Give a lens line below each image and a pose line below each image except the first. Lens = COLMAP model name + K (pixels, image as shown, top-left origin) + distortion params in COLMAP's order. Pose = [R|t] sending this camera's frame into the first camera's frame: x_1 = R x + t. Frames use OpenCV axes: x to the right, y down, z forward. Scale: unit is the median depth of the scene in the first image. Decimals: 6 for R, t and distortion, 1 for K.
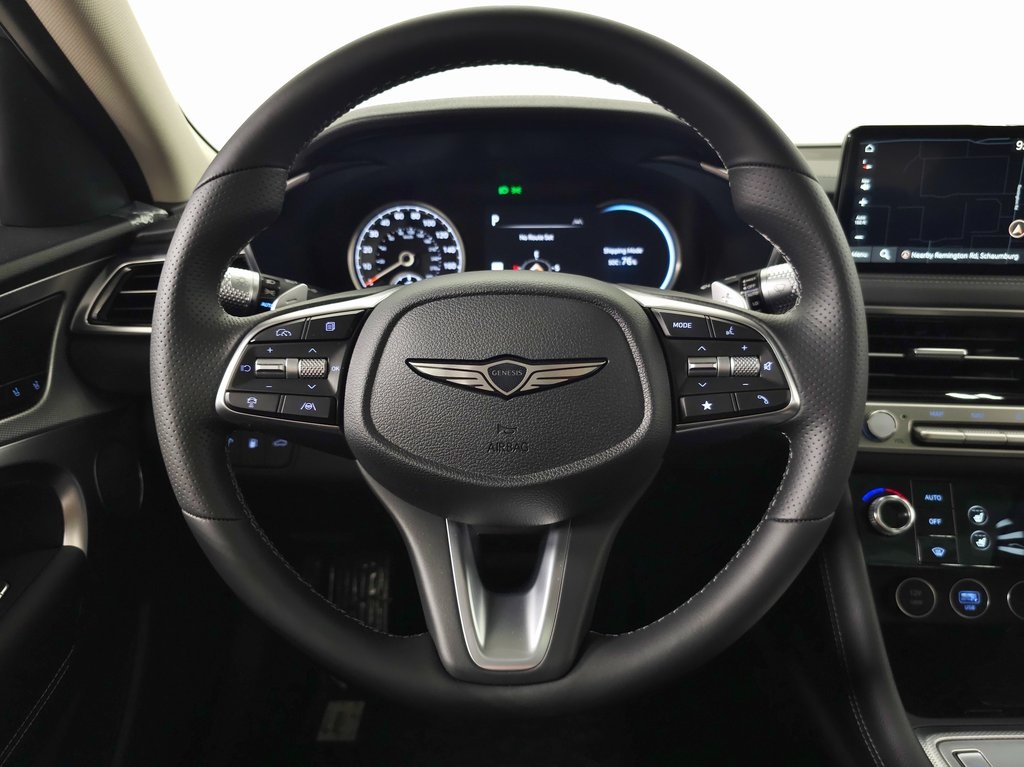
lens RADIAL K [[708.6, 0, 514.5], [0, 708.6, 384.9], [0, 0, 1]] dist [0.032638, -0.052617]
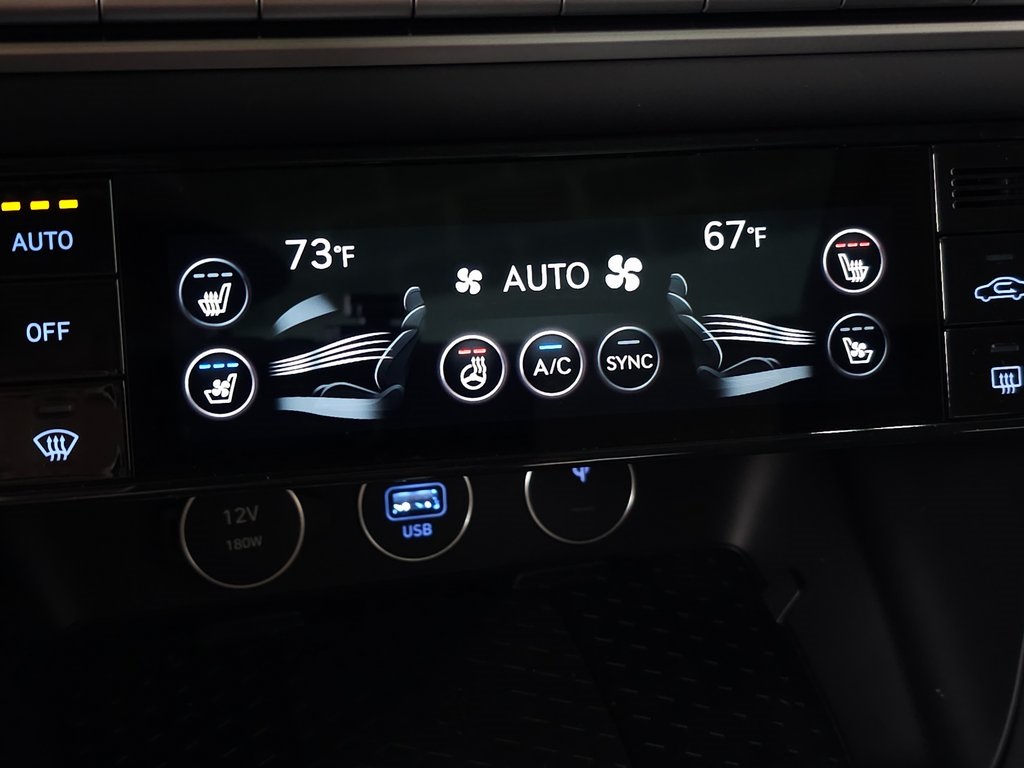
lens RADIAL K [[1545.5, 0, 512.0], [0, 1545.5, 384.0], [0, 0, 1]] dist [0.028644, 0.030675]
pose [[0.950694, -0.122349, 0.284977, 0.591464], [0.037904, 0.957843, 0.284782, 0.053356], [-0.307806, -0.259938, 0.915253, 0.418640]]
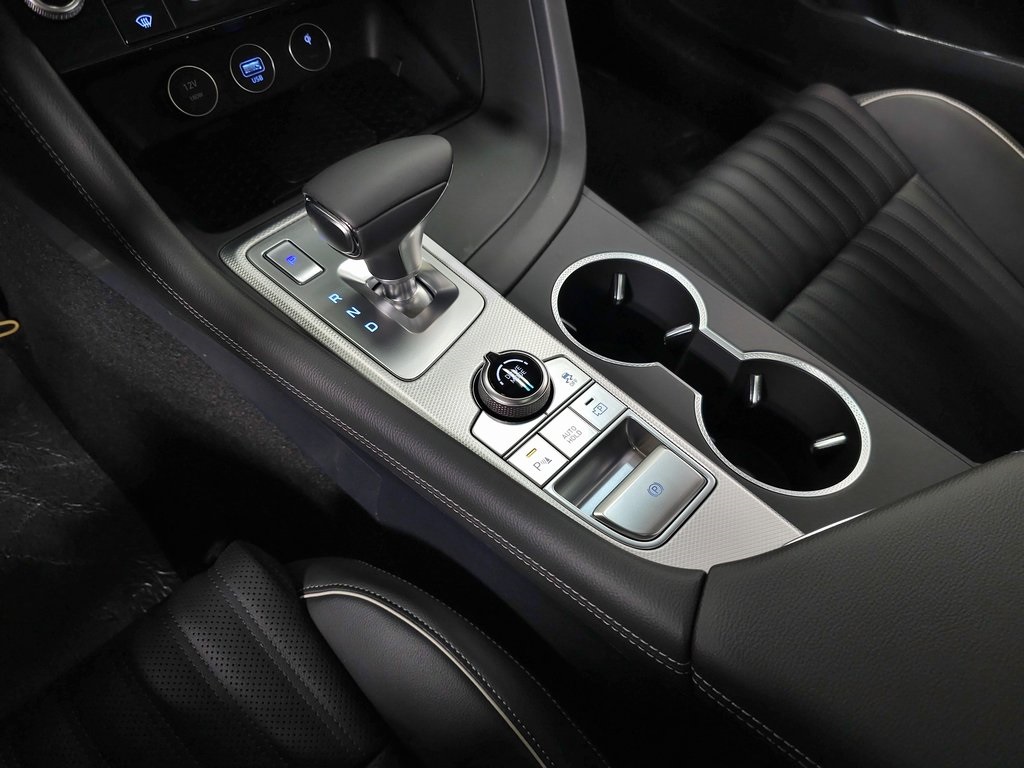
lens RADIAL K [[697.1, 0, 521.5], [0, 697.1, 384.5], [0, 0, 1]] dist [0.062347, -0.087086]
pose [[0.688101, -0.565604, 0.454542, 0.321653], [0.176995, 0.738333, 0.650797, 0.106865], [-0.703697, -0.367363, 0.608157, 0.147608]]
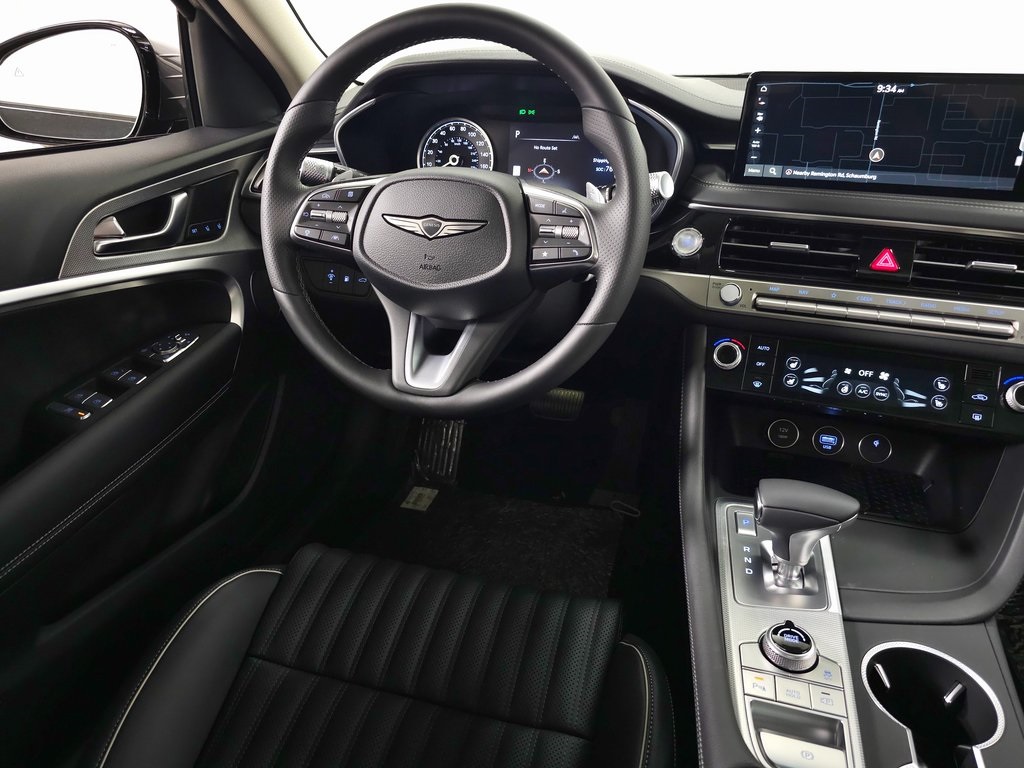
lens RADIAL K [[697.1, 0, 521.5], [0, 697.1, 384.5], [0, 0, 1]] dist [0.062347, -0.087086]
pose [[0.965787, 0.118407, -0.230728, 0.459327], [-0.088364, 0.986693, 0.136485, 0.082295], [0.243818, -0.111427, 0.963398, -0.484907]]
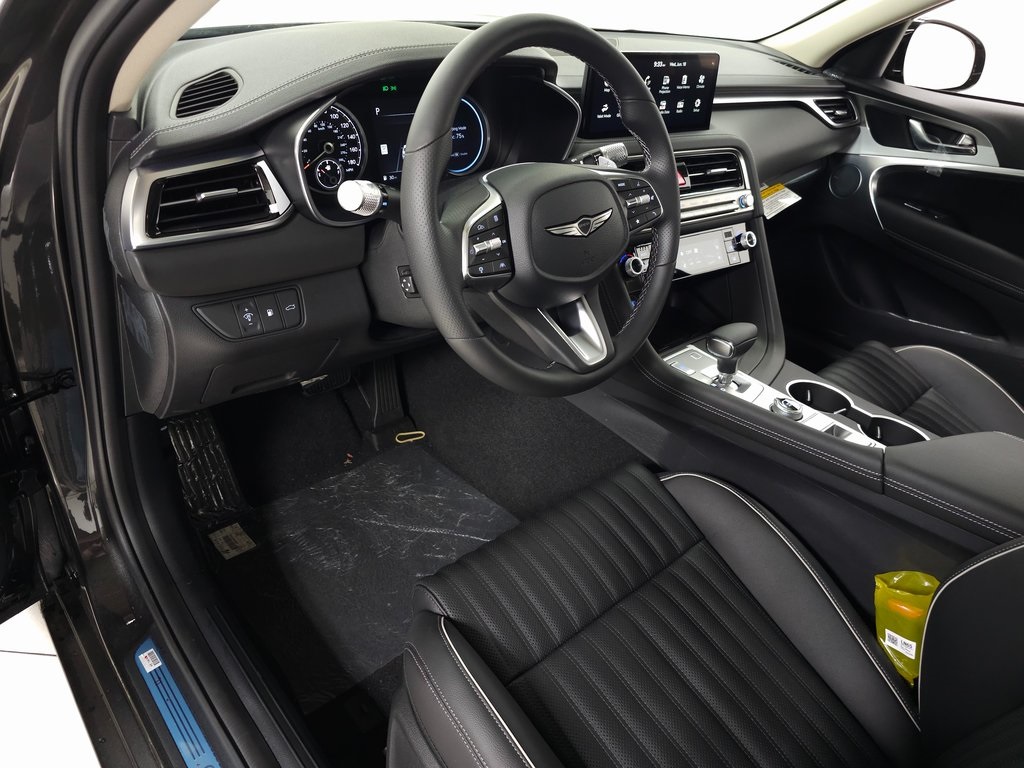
lens RADIAL K [[697.1, 0, 521.5], [0, 697.1, 384.5], [0, 0, 1]] dist [0.062347, -0.087086]
pose [[0.729647, -0.296876, 0.616019, -1.035781], [0.125061, 0.943584, 0.306609, -0.152630], [-0.672291, -0.146676, 0.725611, -0.287379]]
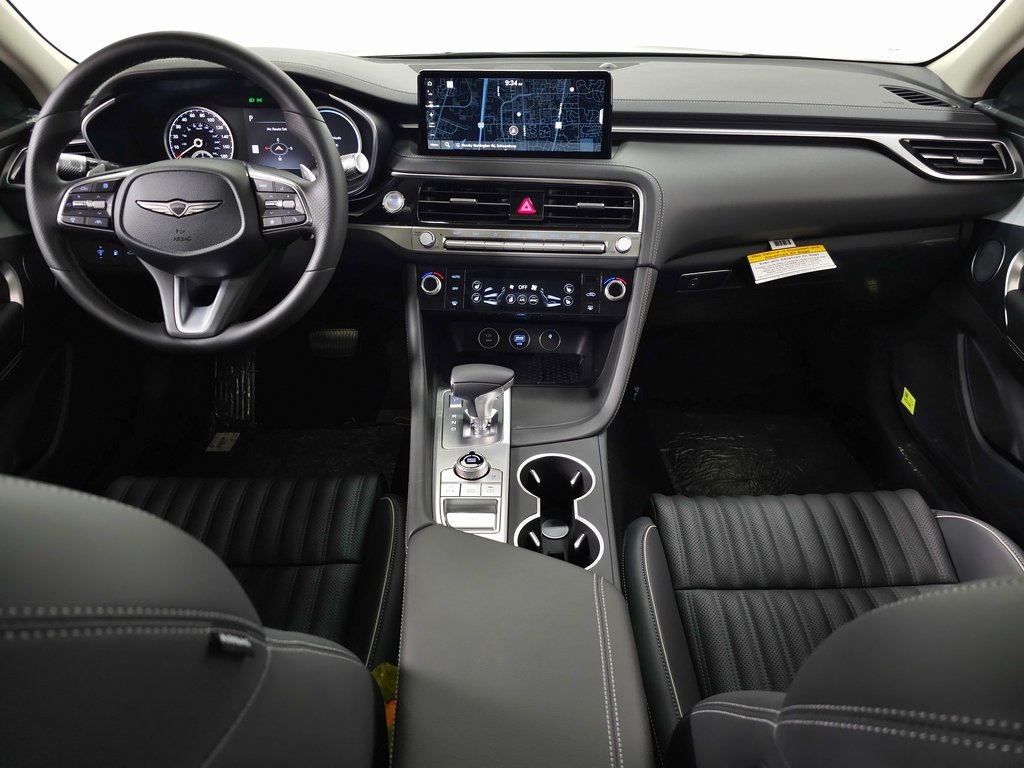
lens RADIAL K [[695.9, 0, 515.6], [0, 695.9, 387.3], [0, 0, 1]] dist [0.074711, -0.086016]
pose [[0.999934, -0.004104, 0.010752, 0.742826], [0.001838, 0.979216, 0.202810, 0.066867], [-0.011361, -0.202776, 0.979159, -0.981198]]
